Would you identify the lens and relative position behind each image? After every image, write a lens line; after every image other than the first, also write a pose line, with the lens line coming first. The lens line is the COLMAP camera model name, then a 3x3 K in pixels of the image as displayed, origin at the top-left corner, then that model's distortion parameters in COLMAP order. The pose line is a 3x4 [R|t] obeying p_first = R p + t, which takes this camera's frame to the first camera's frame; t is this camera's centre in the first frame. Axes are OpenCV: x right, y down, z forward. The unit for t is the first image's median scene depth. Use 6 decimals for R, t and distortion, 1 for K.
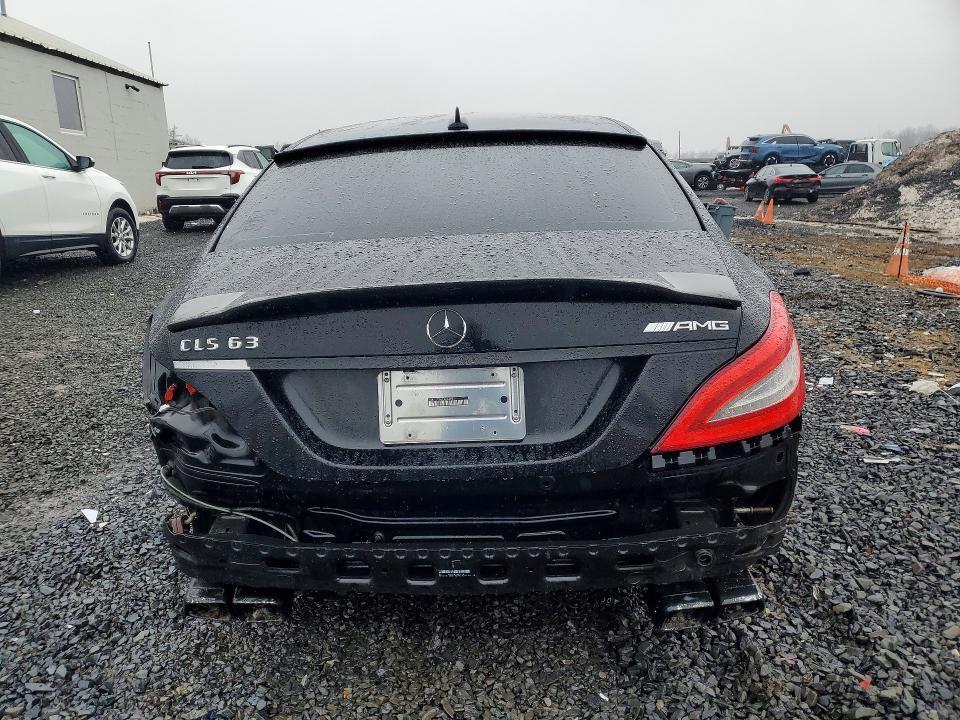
lens RADIAL K [[757.7, 0, 480.2], [0, 757.7, 359.9], [0, 0, 1]] dist [0.005891, 0.003331]
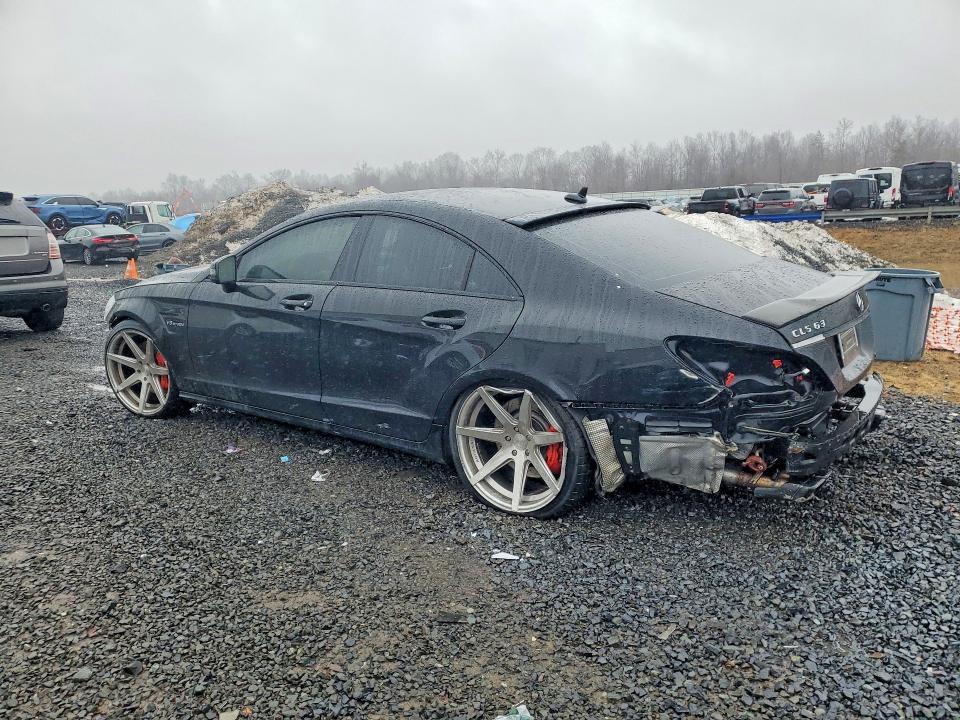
lens RADIAL K [[757.7, 0, 480.1], [0, 757.7, 360.1], [0, 0, 1]] dist [0.005891, 0.003331]
pose [[0.538728, -0.158858, 0.827367, -0.189045], [0.221154, 0.974288, 0.043066, -0.016404], [-0.812935, 0.159775, 0.560008, 0.059851]]
